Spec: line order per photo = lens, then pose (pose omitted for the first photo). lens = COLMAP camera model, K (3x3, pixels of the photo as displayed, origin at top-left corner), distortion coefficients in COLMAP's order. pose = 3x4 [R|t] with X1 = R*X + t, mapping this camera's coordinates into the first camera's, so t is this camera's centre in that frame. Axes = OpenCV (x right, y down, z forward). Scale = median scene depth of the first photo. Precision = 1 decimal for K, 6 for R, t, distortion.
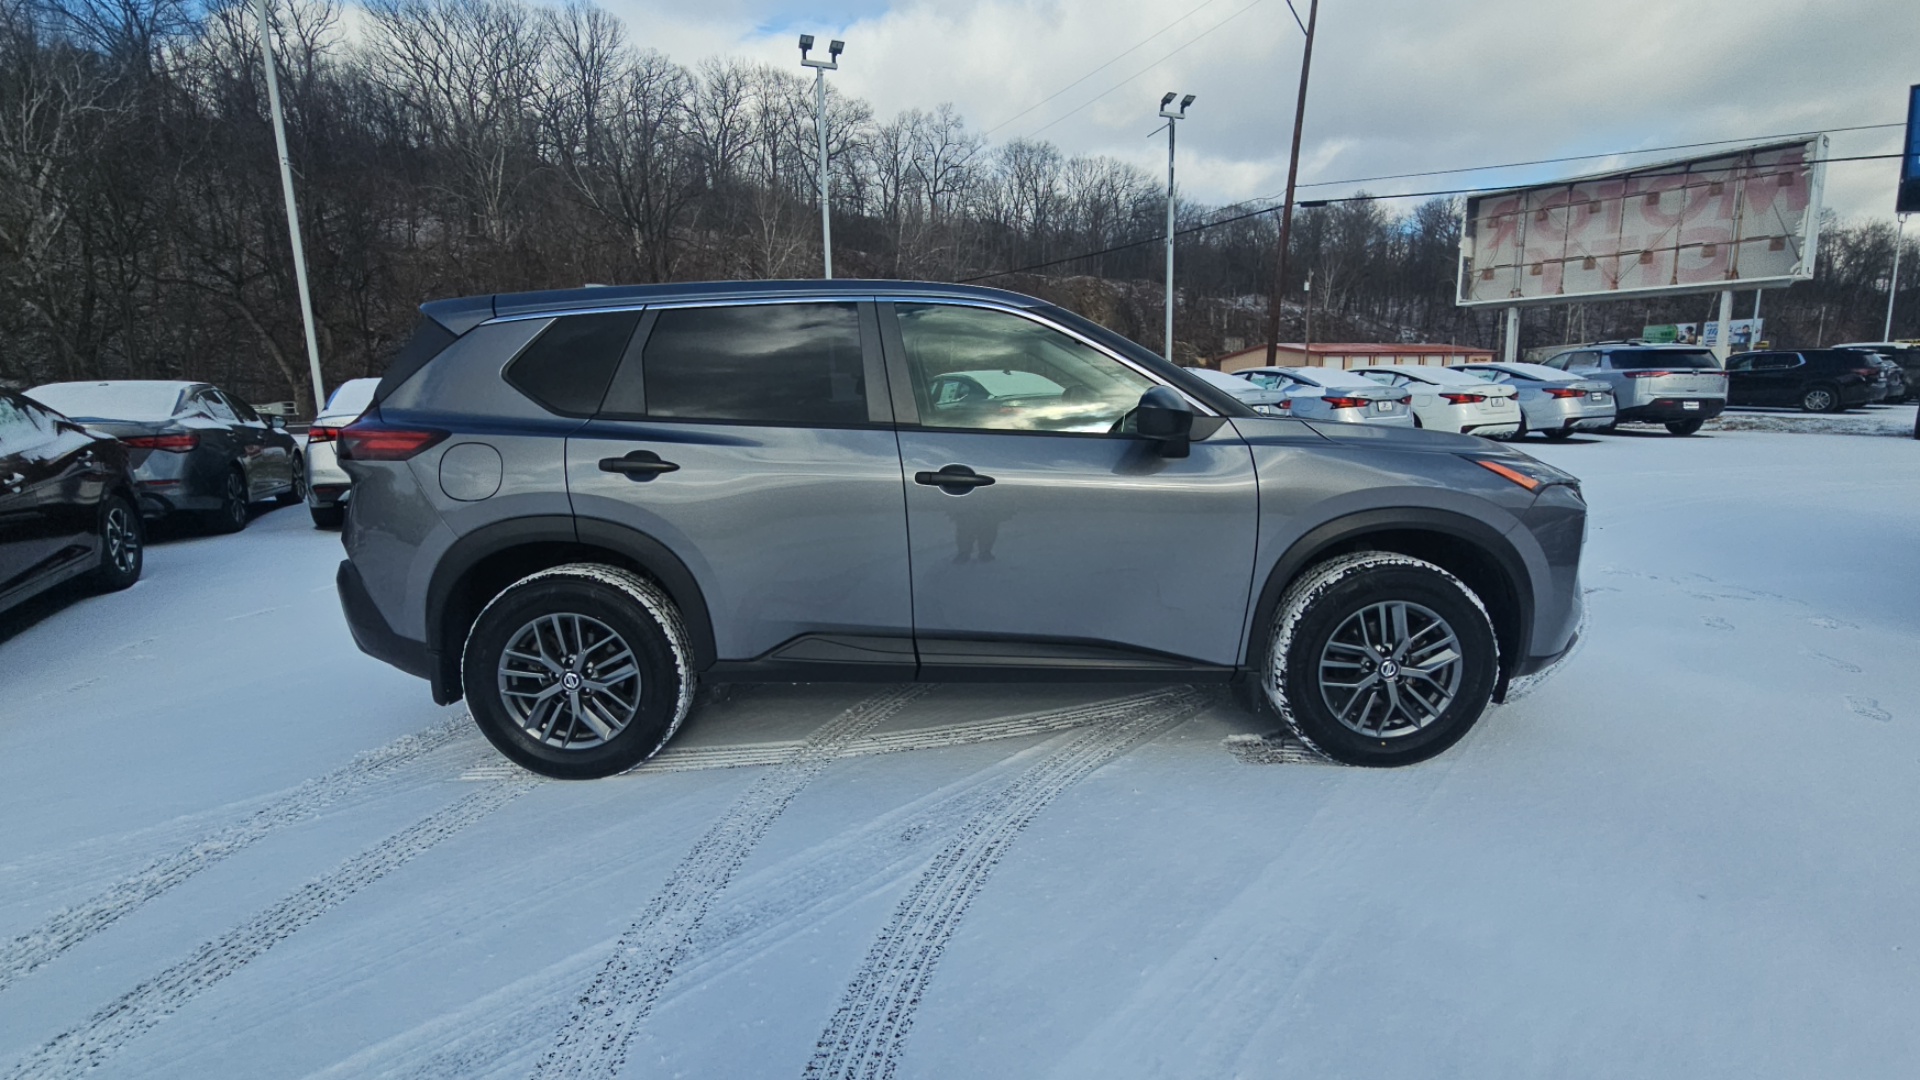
lens RADIAL K [[853.6, 0, 961.9], [0, 853.6, 546.4], [0, 0, 1]] dist [0.001013, -0.000149]
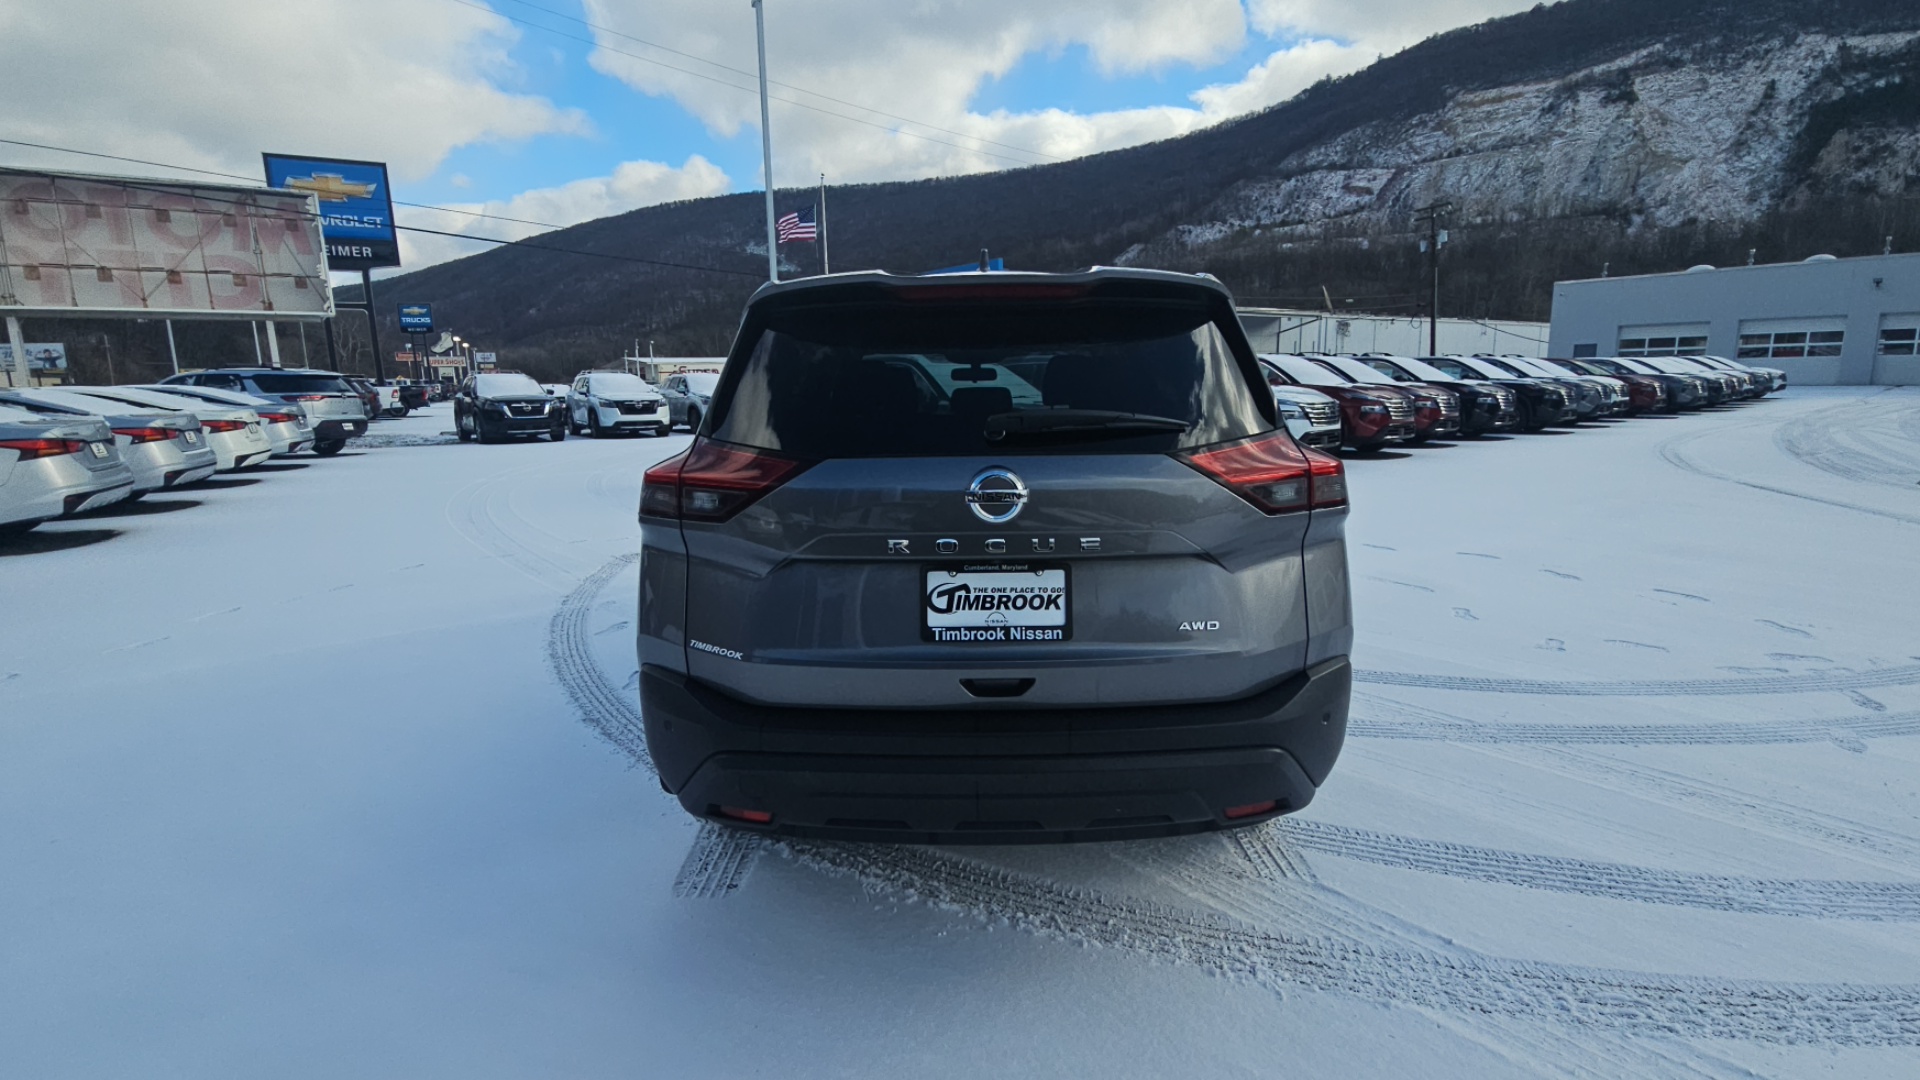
lens RADIAL K [[853.6, 0, 961.9], [0, 853.6, 546.4], [0, 0, 1]] dist [0.001013, -0.000149]
pose [[0.005745, -0.174516, 0.984638, -0.149745], [0.204673, 0.964014, 0.169667, -0.025071], [-0.978814, 0.200554, 0.041257, 0.130522]]
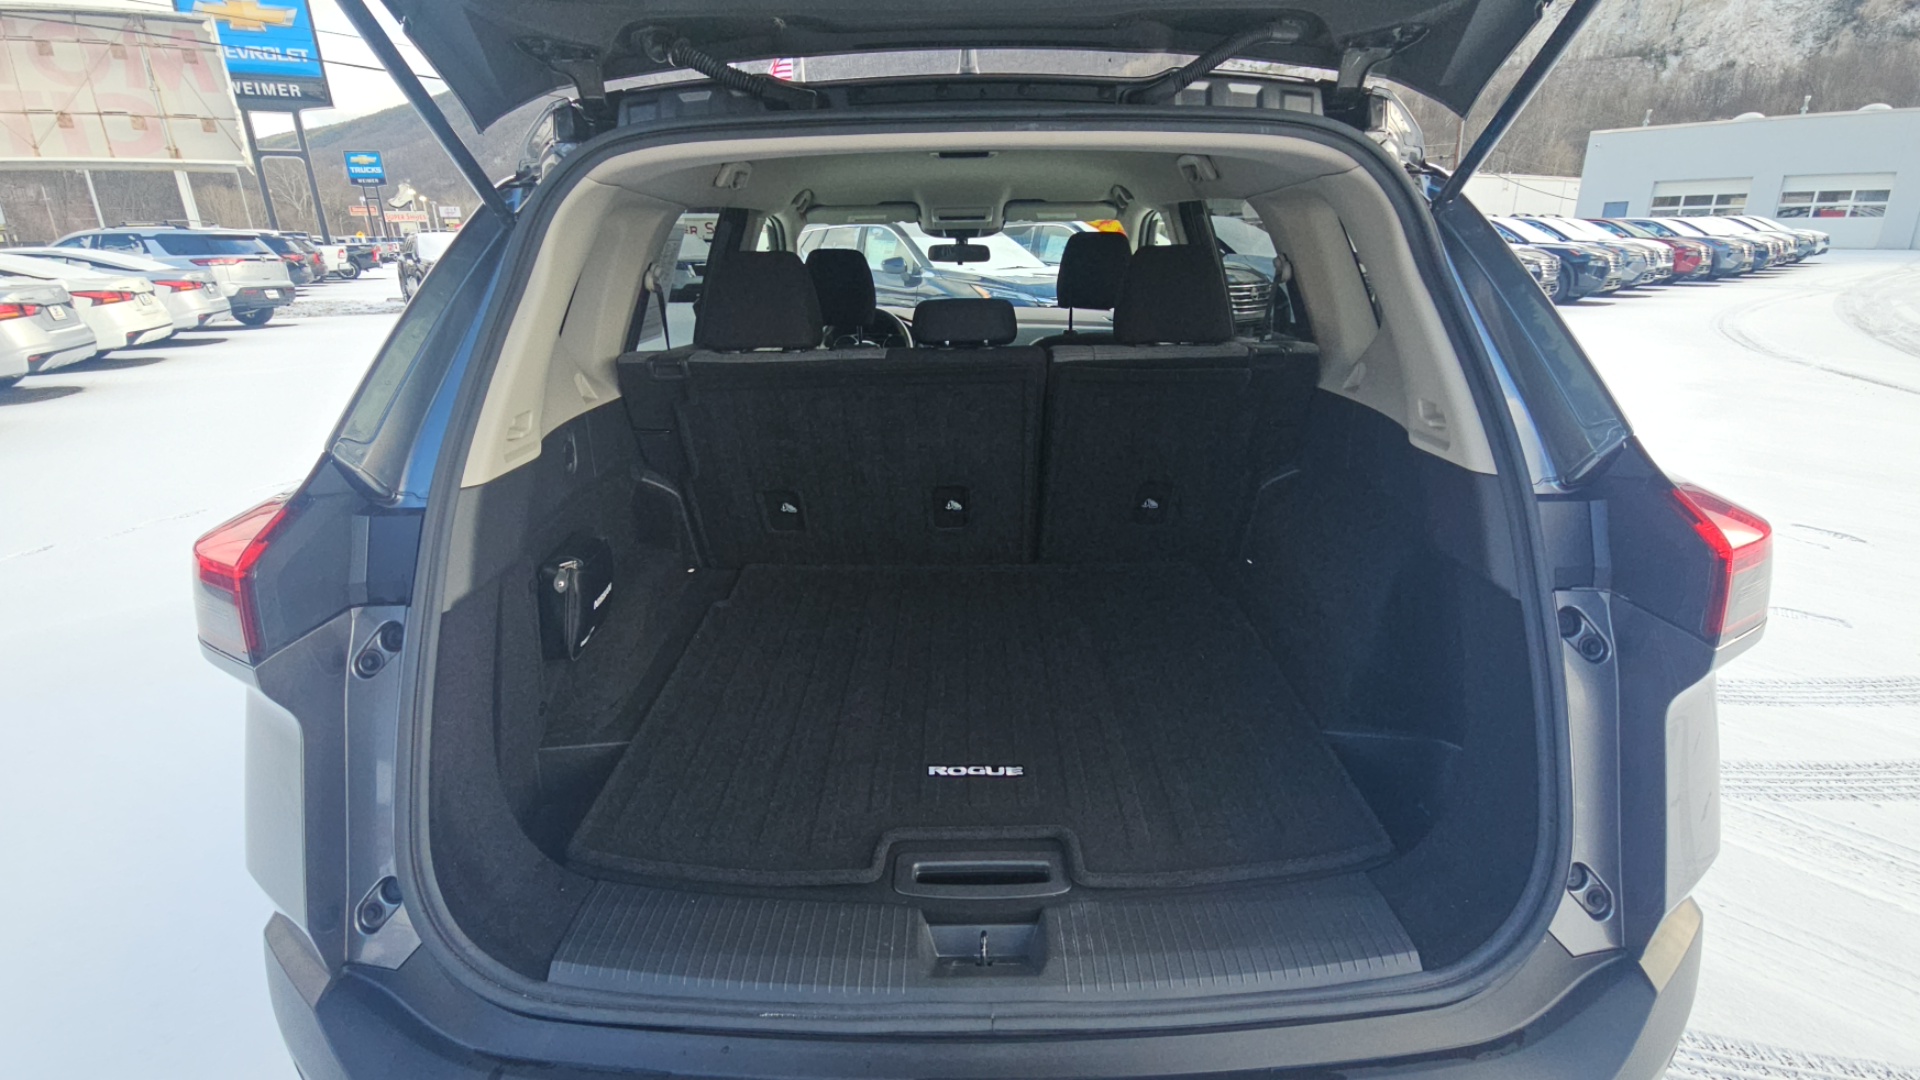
lens RADIAL K [[849.4, 0, 963.6], [0, 849.4, 543.6], [0, 0, 1]] dist [0.016471, -0.011123]
pose [[-0.004574, -0.320717, 0.947164, -0.109860], [0.202363, 0.927280, 0.314962, -0.028064], [-0.979300, 0.193112, 0.060661, 0.127525]]
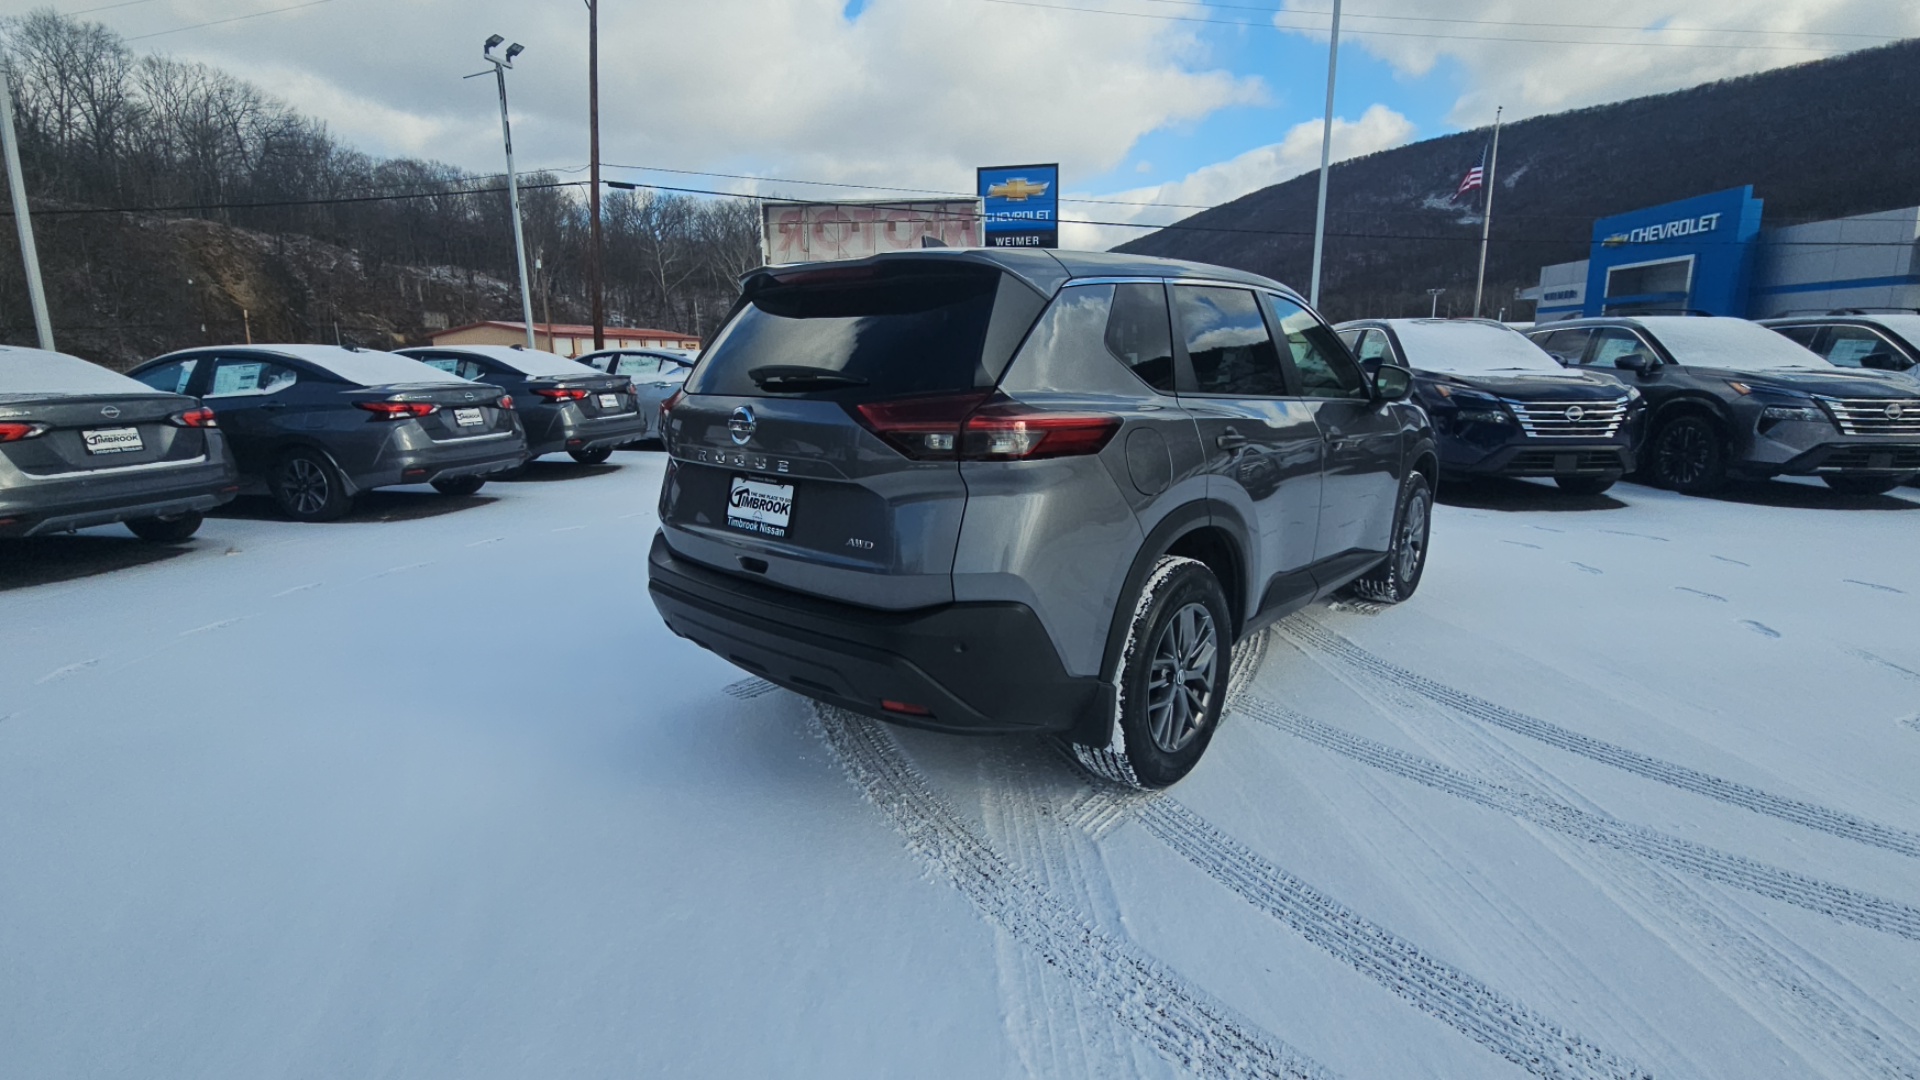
lens RADIAL K [[857.5, 0, 960.0], [0, 857.5, 540.0], [0, 0, 1]] dist [0.021600, -0.016112]
pose [[0.652098, -0.144593, 0.744219, -0.141469], [0.136304, 0.988009, 0.072526, -0.009486], [-0.745781, 0.054146, 0.663987, 0.055377]]
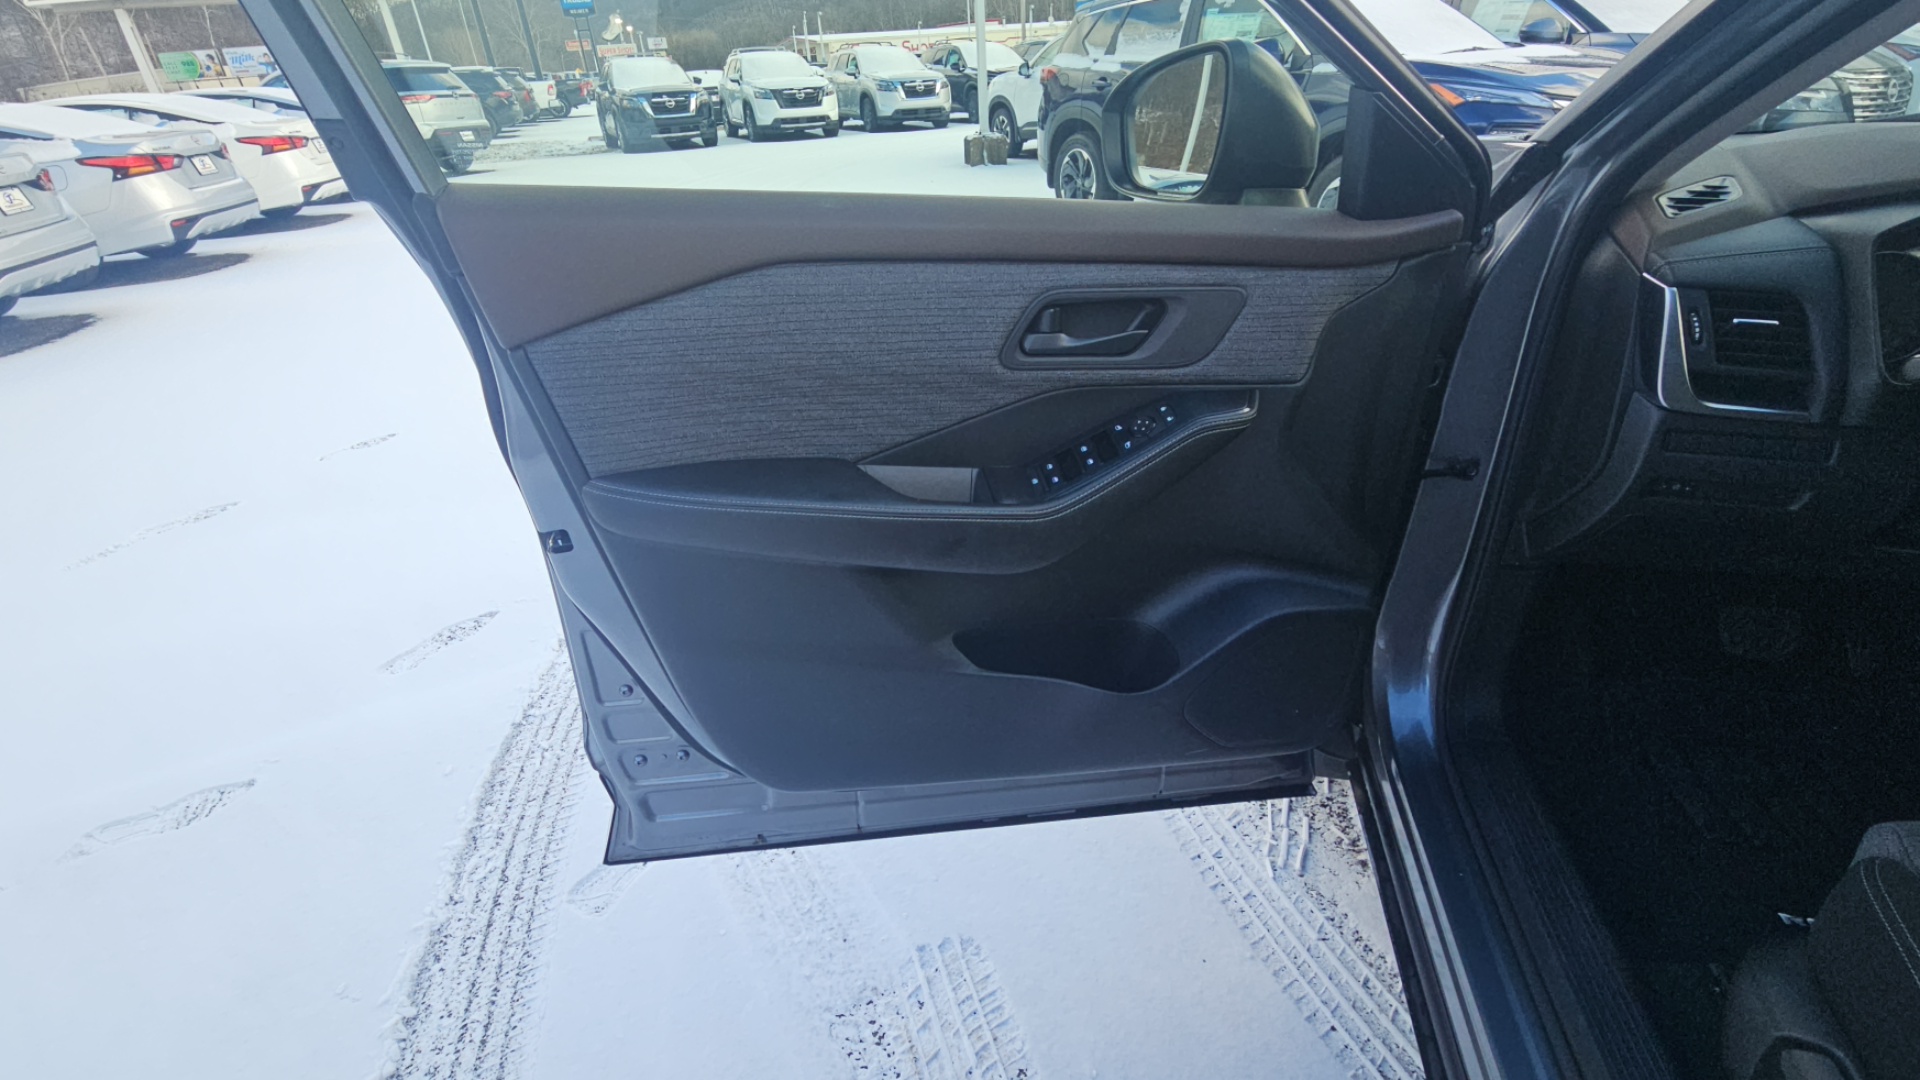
lens RADIAL K [[853.6, 0, 961.9], [0, 853.6, 546.4], [0, 0, 1]] dist [0.001013, -0.000149]
pose [[0.208351, -0.477916, 0.853338, -0.012447], [0.234049, 0.871499, 0.430941, -0.031854], [-0.949637, 0.109936, 0.293434, 0.171085]]
